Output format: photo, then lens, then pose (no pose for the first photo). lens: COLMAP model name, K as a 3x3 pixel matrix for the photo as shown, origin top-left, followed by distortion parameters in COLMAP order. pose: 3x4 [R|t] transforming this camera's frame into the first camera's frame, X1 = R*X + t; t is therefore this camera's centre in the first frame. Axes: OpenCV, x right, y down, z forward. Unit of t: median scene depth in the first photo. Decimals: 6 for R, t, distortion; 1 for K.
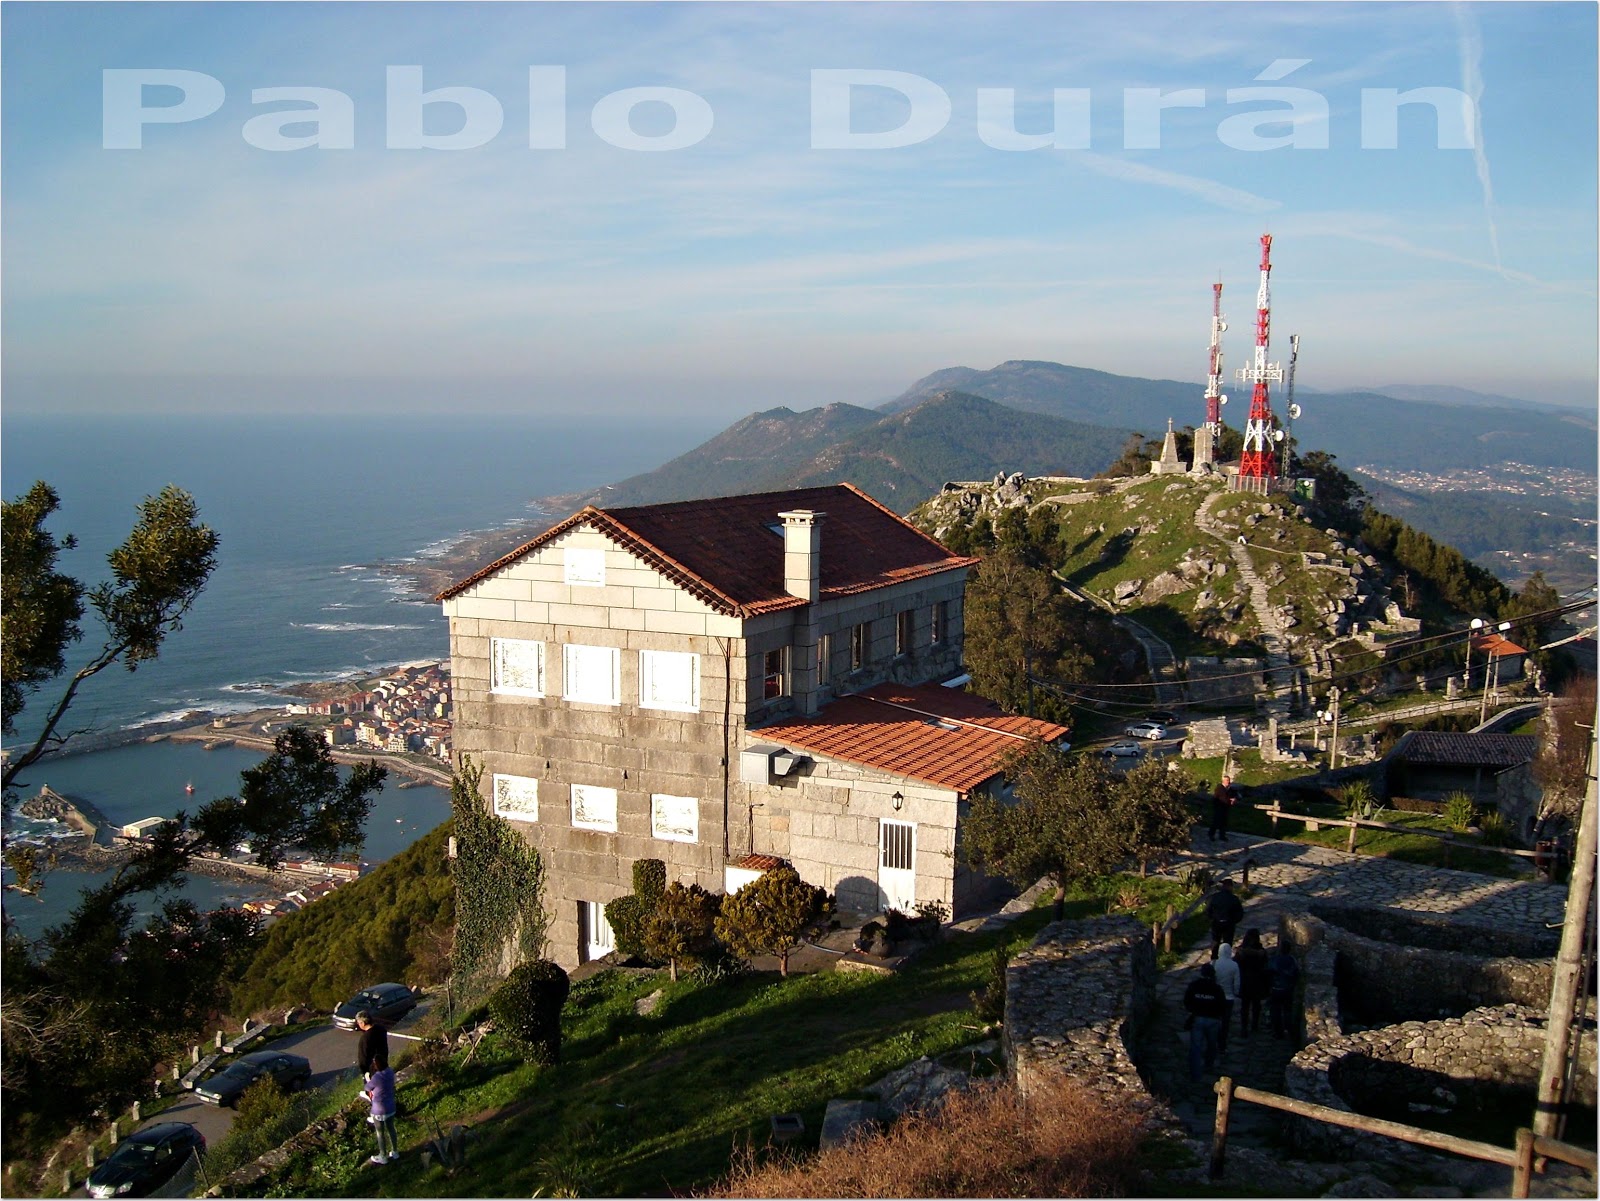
lens RADIAL K [[1747.5, 0, 800.0], [0, 1747.5, 600.5], [0, 0, 1]] dist [-0.147742, 0.221671]
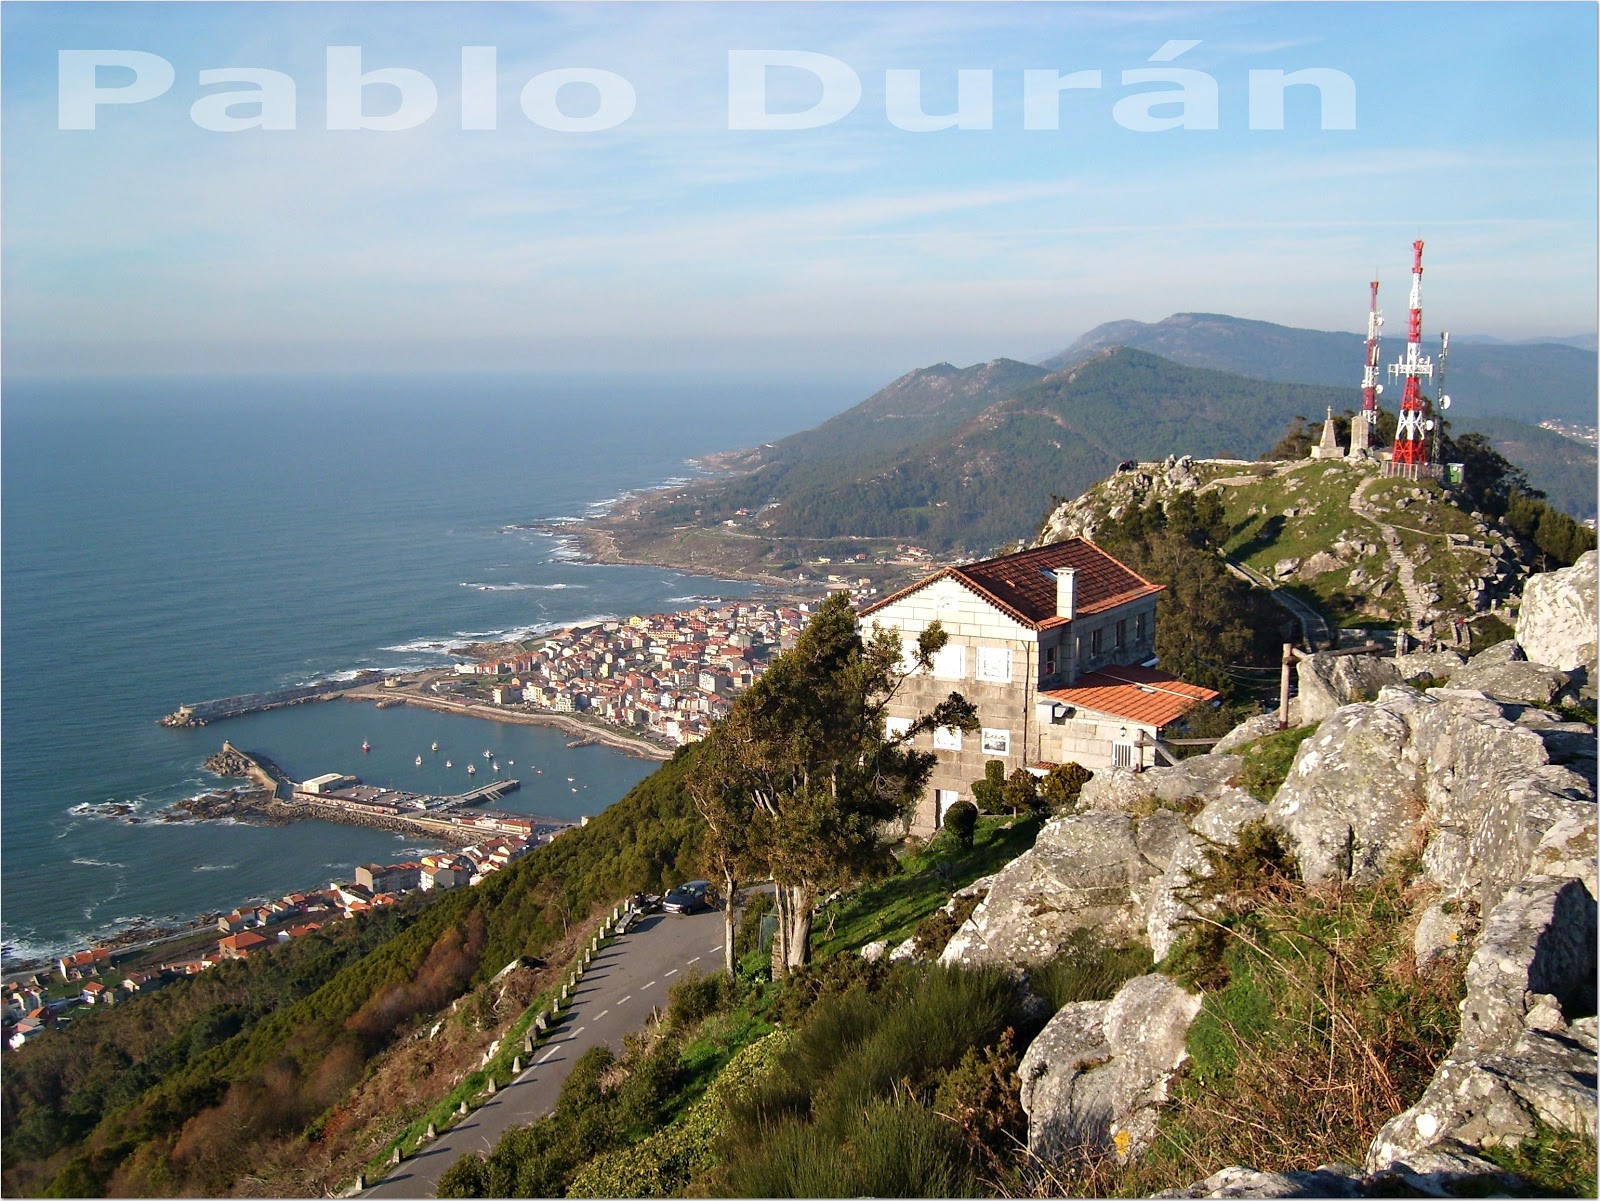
lens RADIAL K [[1785.0, 0, 821.0], [0, 1785.0, 604.5], [0, 0, 1]] dist [-0.151295, 0.247402]
pose [[0.996952, 0.003513, -0.077944, -0.017480], [-0.001545, 0.999679, 0.025303, -0.009845], [0.078008, -0.025105, 0.996637, -0.133019]]
